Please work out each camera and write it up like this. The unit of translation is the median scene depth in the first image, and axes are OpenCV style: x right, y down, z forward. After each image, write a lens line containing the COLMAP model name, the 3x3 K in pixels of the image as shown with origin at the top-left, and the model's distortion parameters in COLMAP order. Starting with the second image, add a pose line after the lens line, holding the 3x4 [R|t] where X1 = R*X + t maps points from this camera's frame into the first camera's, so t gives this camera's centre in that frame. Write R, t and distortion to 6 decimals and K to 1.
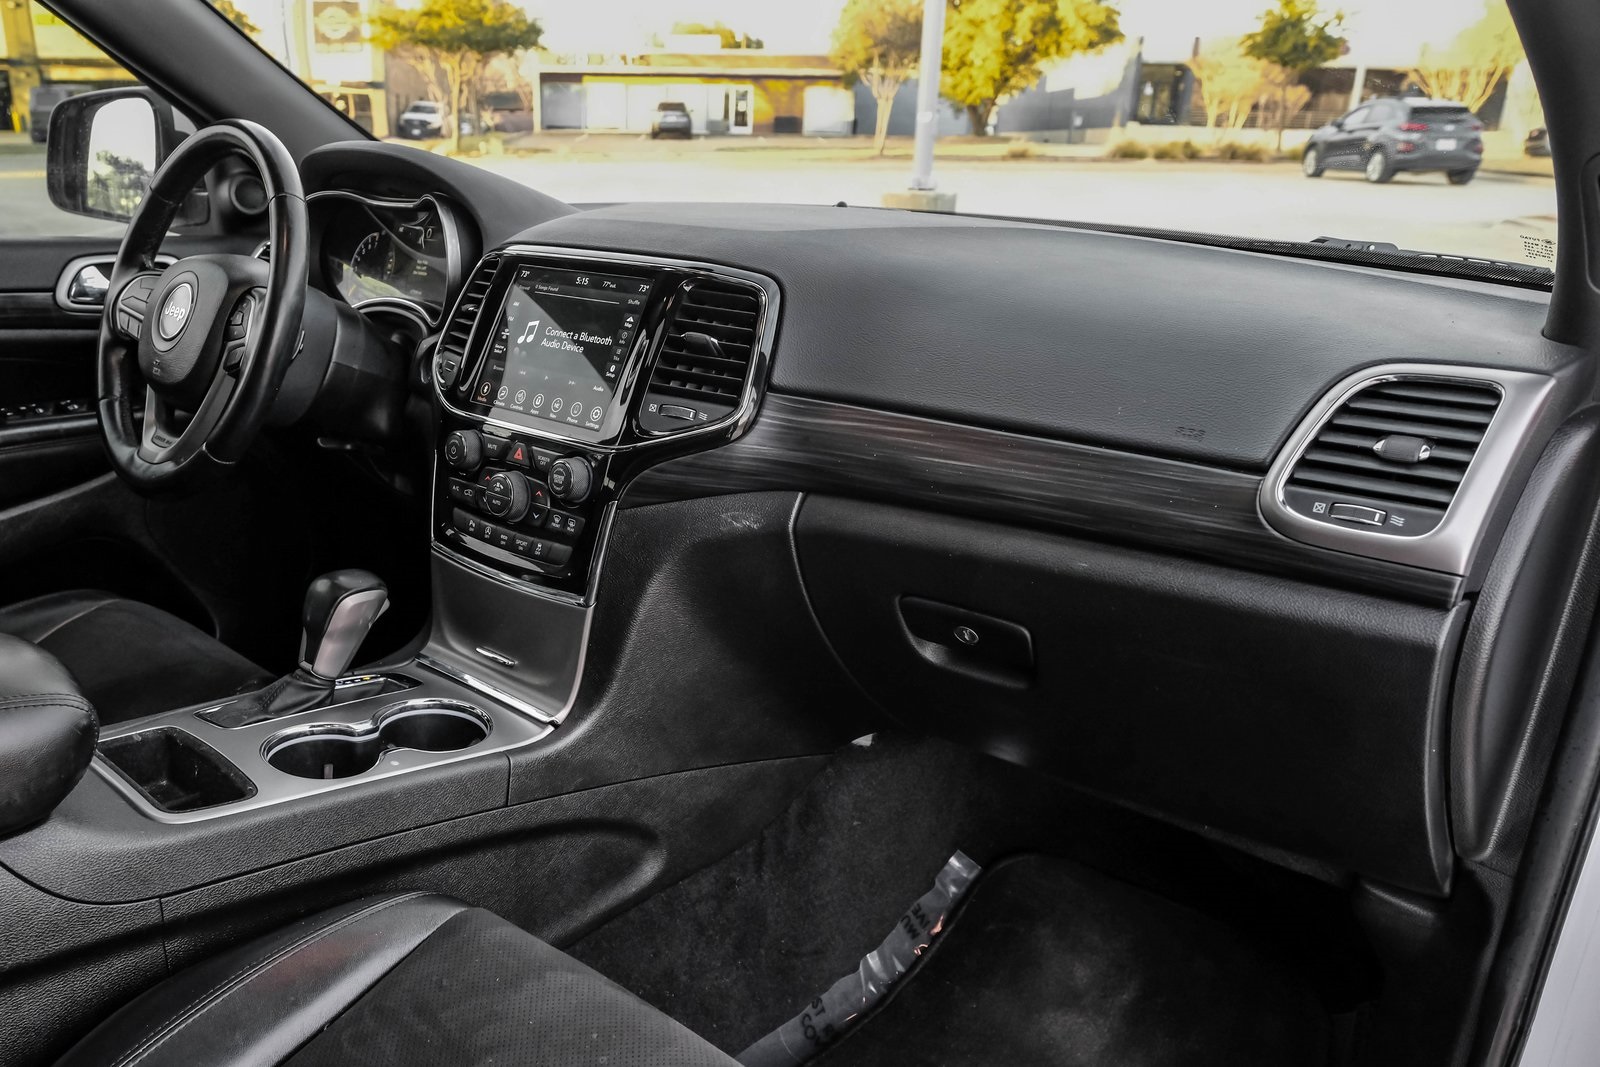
lens RADIAL K [[1277.2, 0, 718.9], [0, 1277.2, 604.8], [0, 0, 1]] dist [-0.025367, 0.021668]
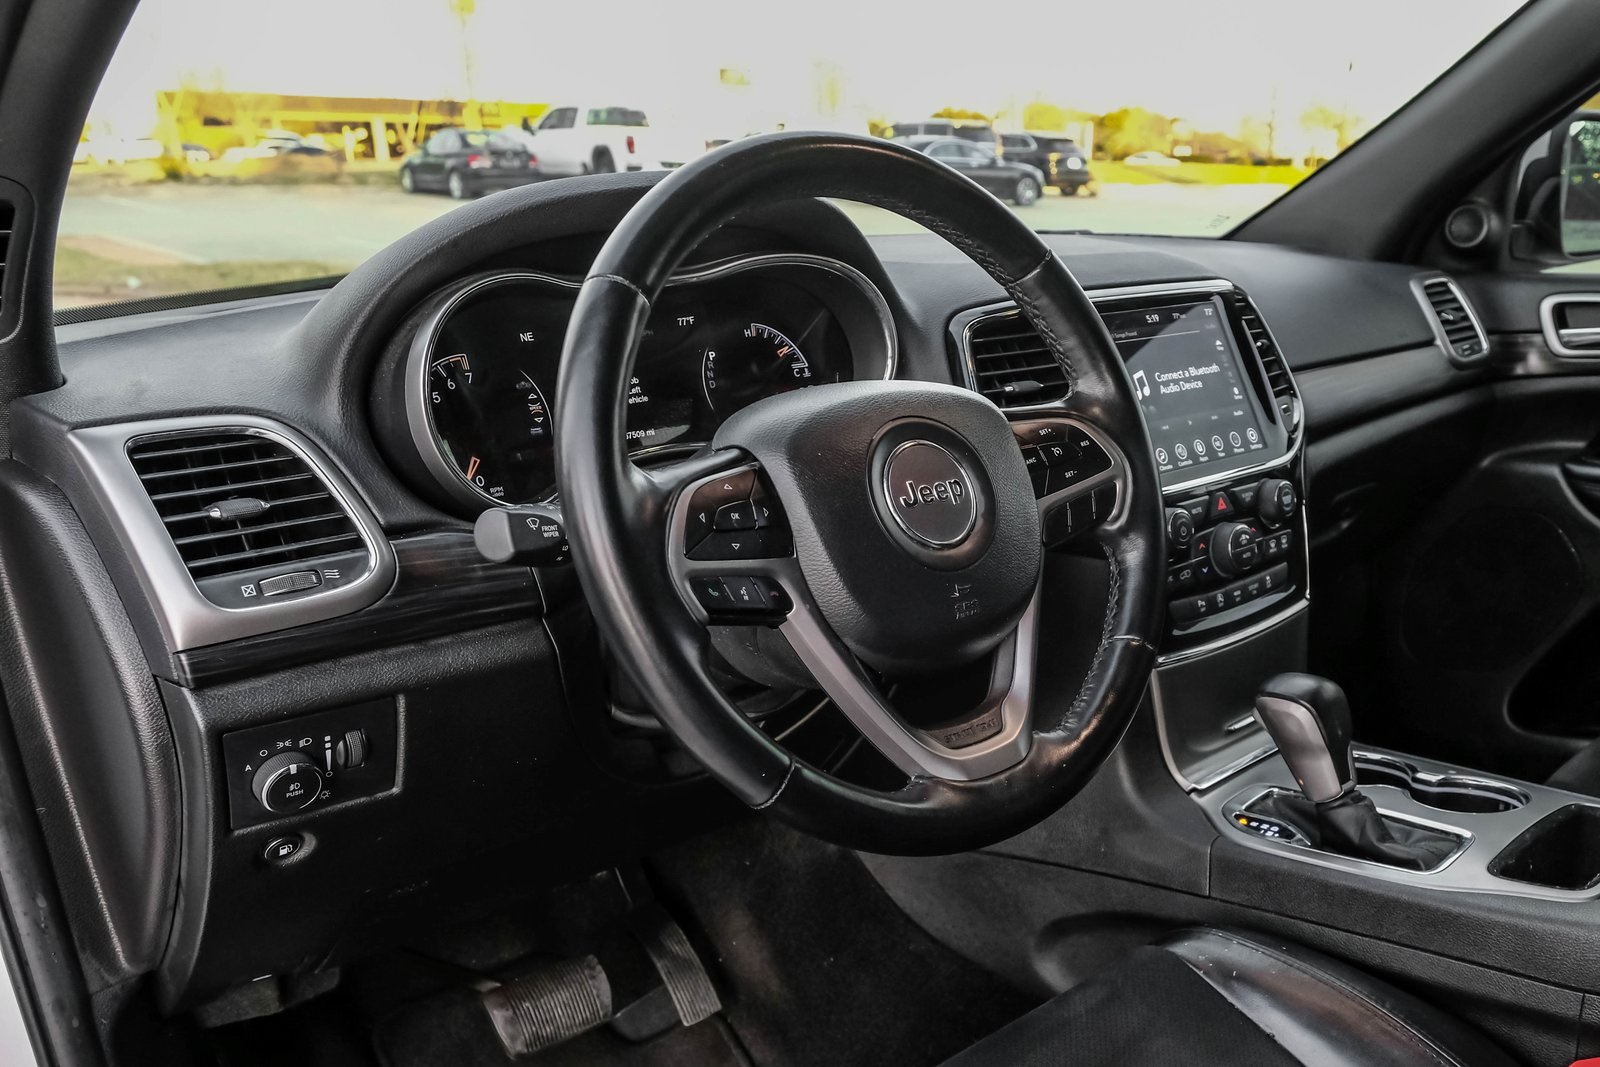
lens RADIAL K [[1334.9, 0, 1028.2], [0, 1334.9, 707.0], [0, 0, 1]] dist [-0.046739, 0.029757]
pose [[-0.004384, -0.380340, 0.924836, -1.127234], [0.351735, 0.865160, 0.357465, -0.392355], [-0.936089, 0.326864, 0.129986, 1.064212]]
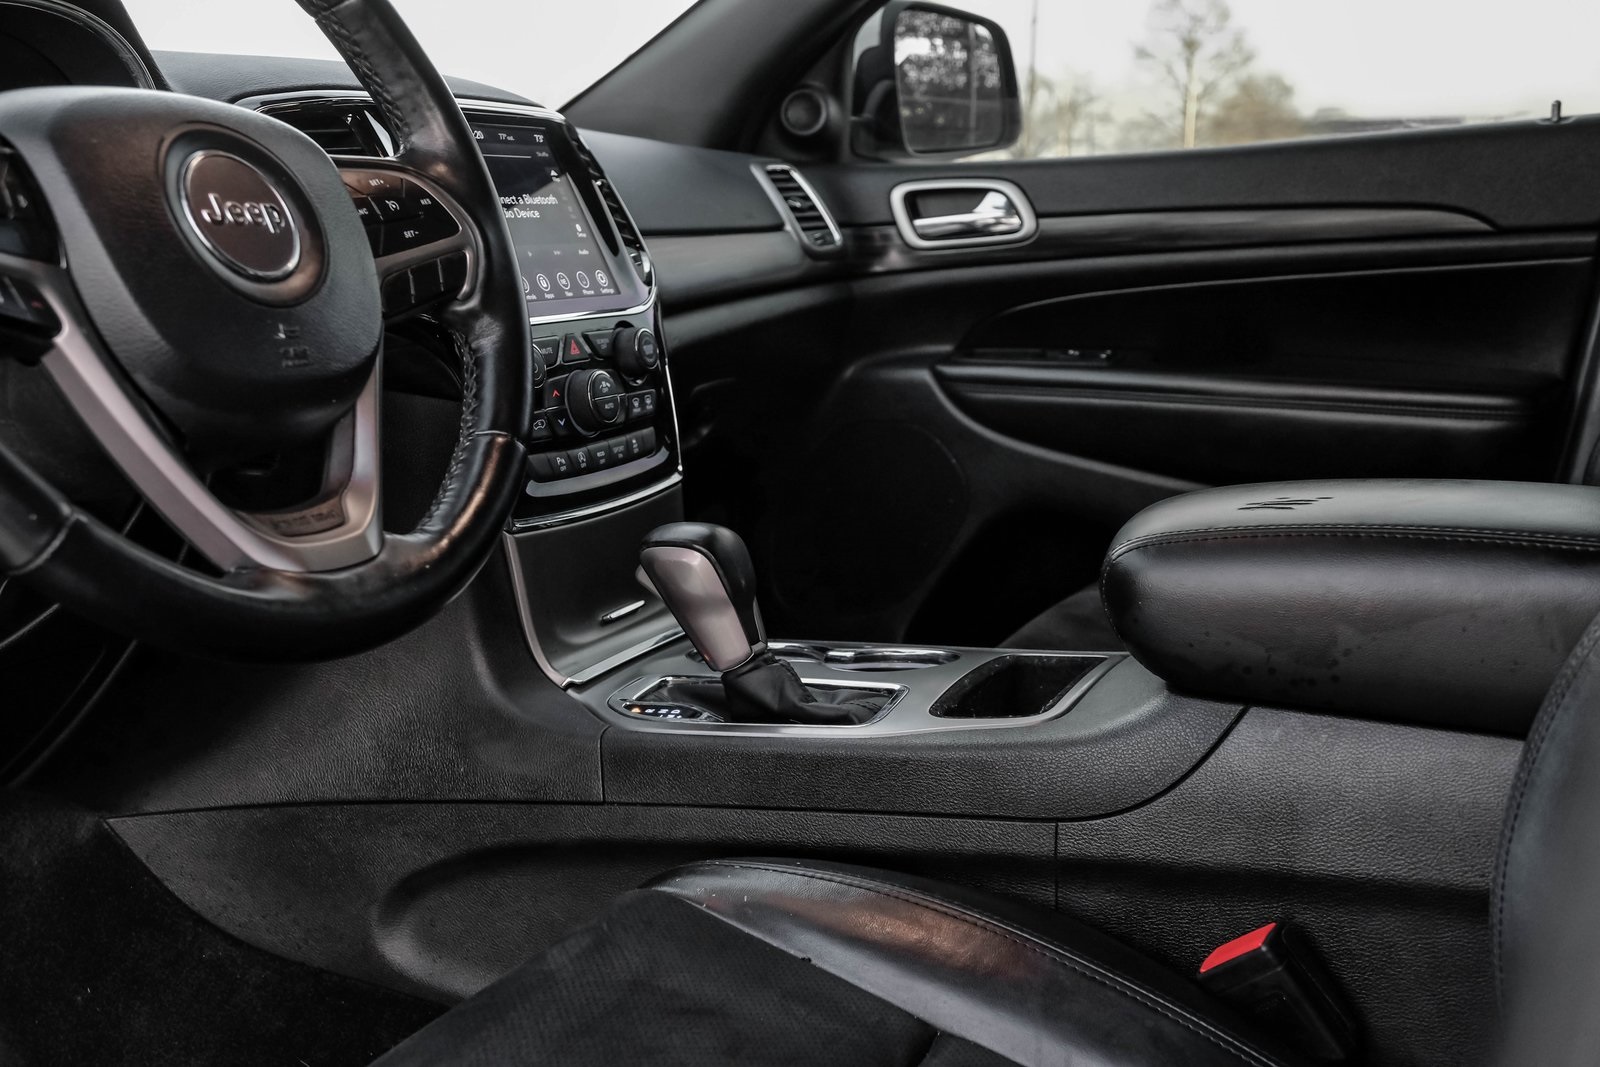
lens RADIAL K [[1622.7, 0, 800.1], [0, 1622.7, 566.3], [0, 0, 1]] dist [-0.026431, 0.000000]
pose [[-0.316919, -0.225576, 0.921237, -1.159798], [0.316192, 0.890612, 0.326852, -0.283223], [-0.894195, 0.394874, -0.210927, 1.149750]]
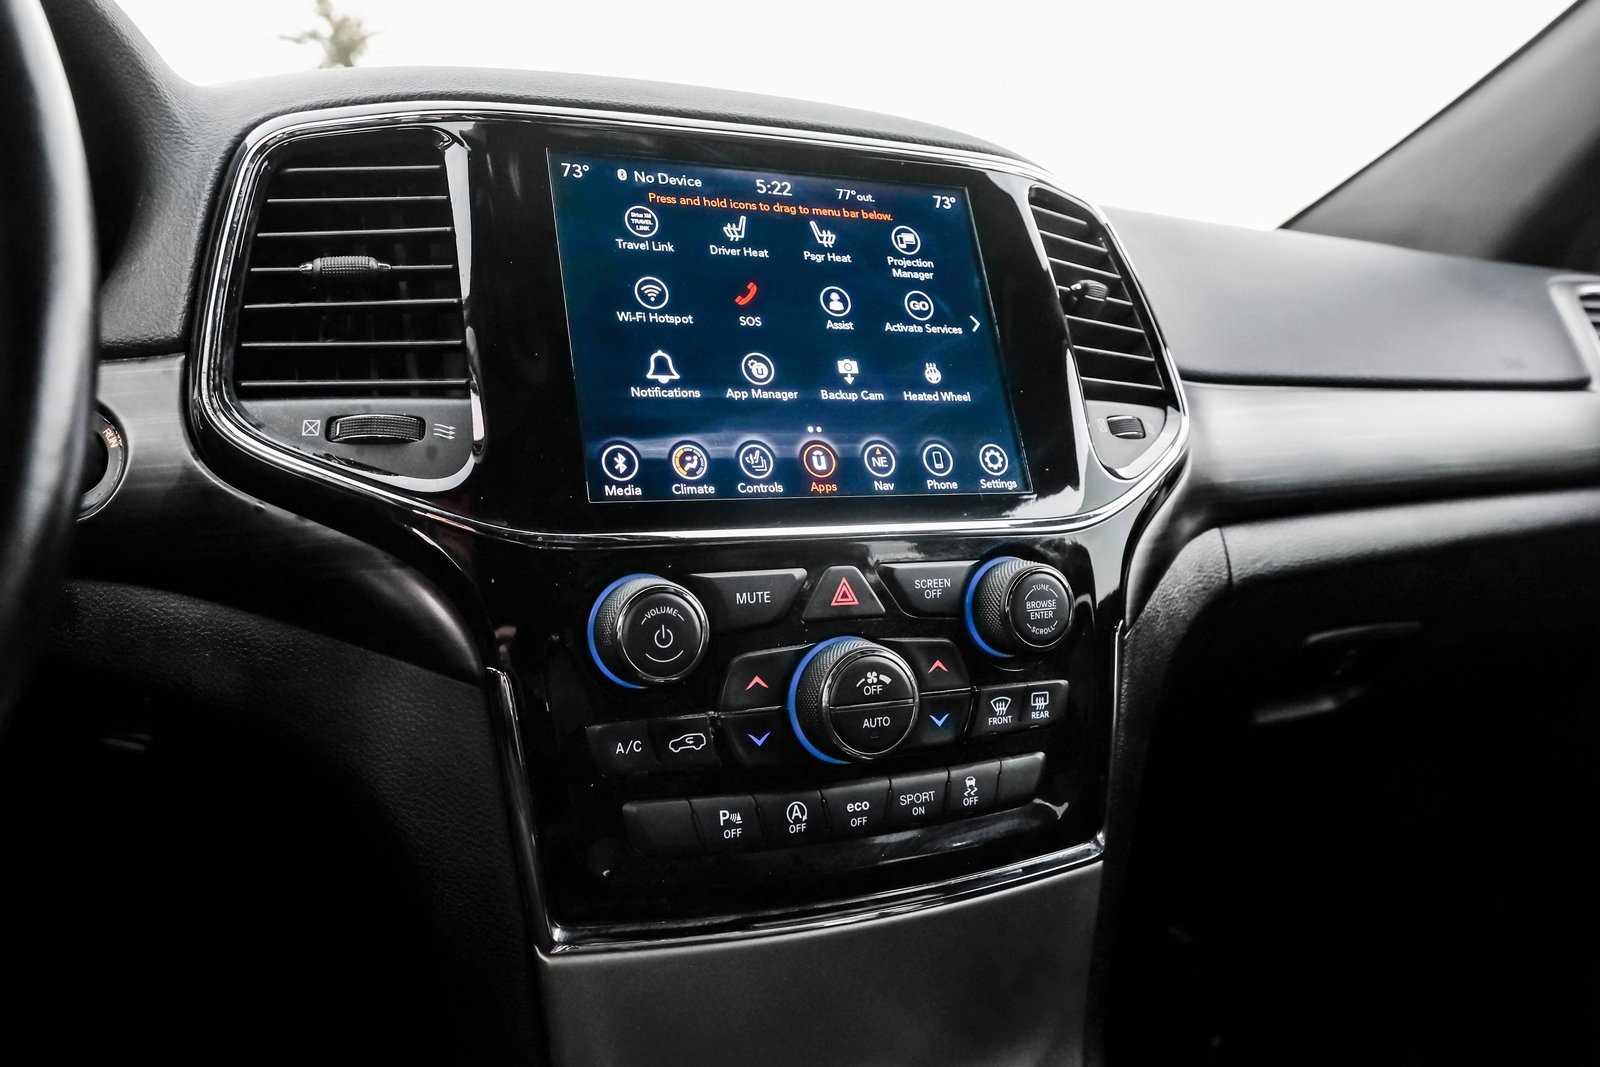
lens RADIAL K [[1167.3, 0, 696.4], [0, 1167.3, 571.2], [0, 0, 1]] dist [-0.034348, 0.020195]
pose [[0.421987, -0.193486, 0.885715, -0.505003], [0.284613, 0.955843, 0.073206, -0.166628], [-0.860769, 0.221194, 0.458422, 0.878370]]
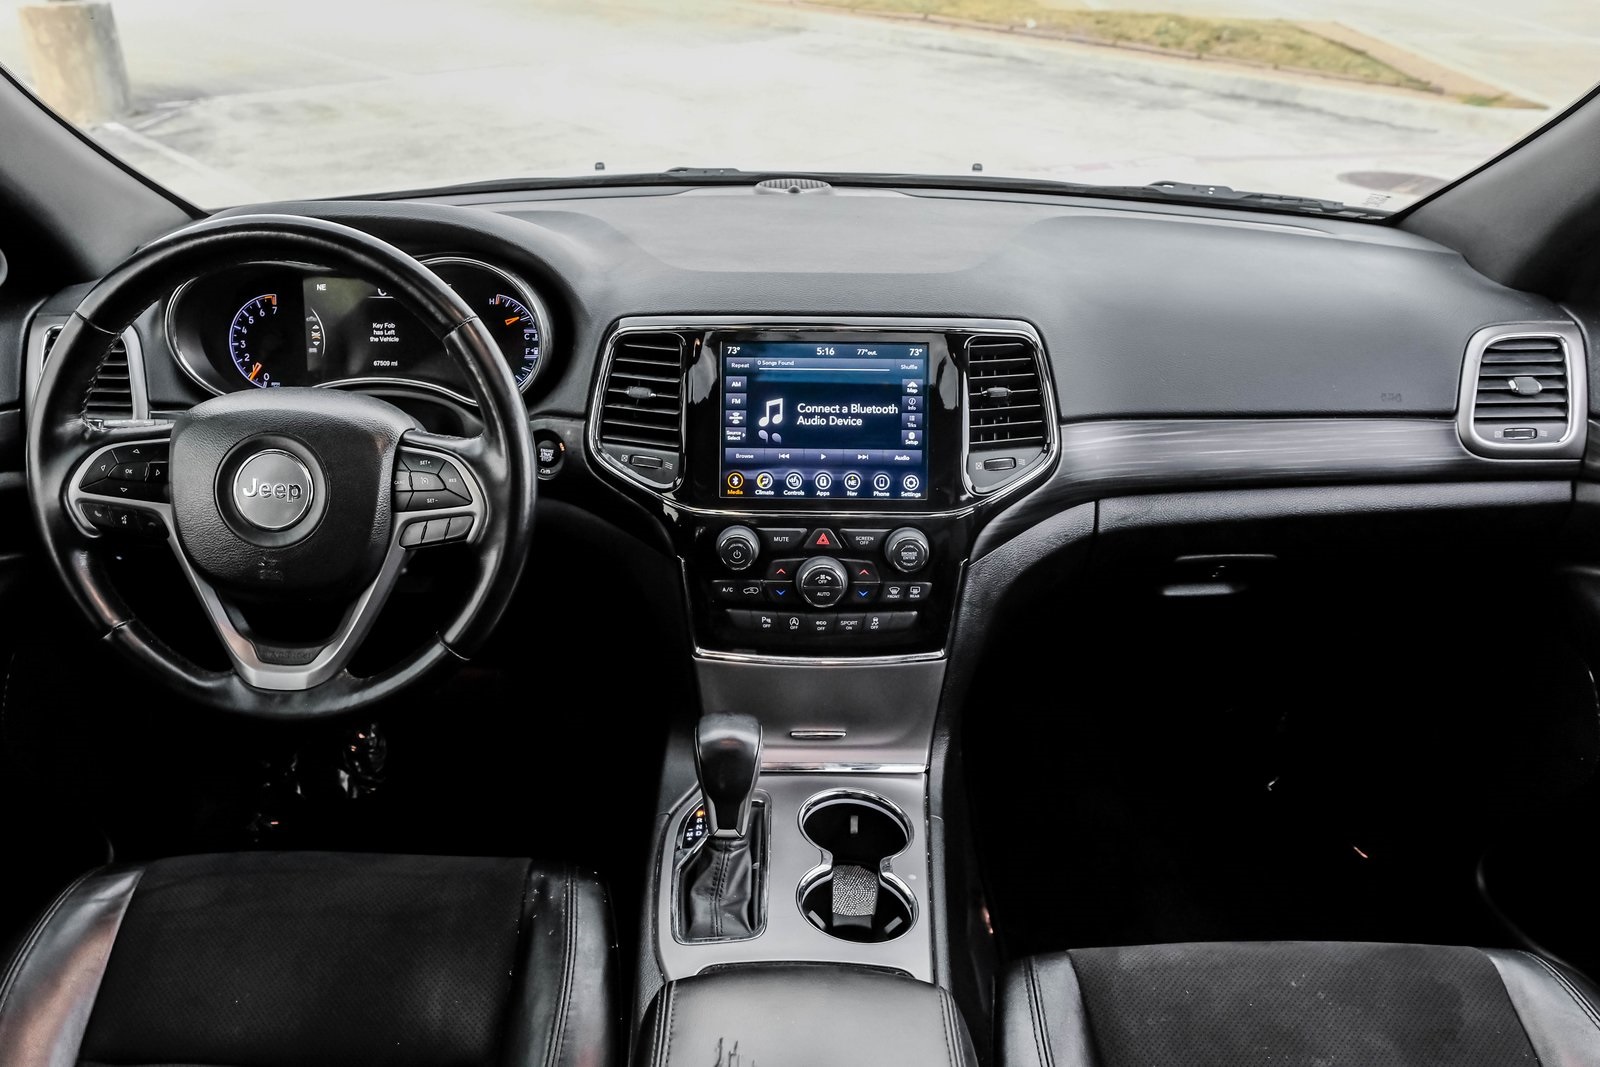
lens RADIAL K [[1167.3, 0, 789.6], [0, 1167.3, 574.2], [0, 0, 1]] dist [-0.034348, 0.020195]
pose [[0.727223, -0.340206, 0.596160, -0.728454], [0.236926, 0.939563, 0.247159, -0.324832], [-0.644214, -0.038494, 0.763876, 0.330540]]
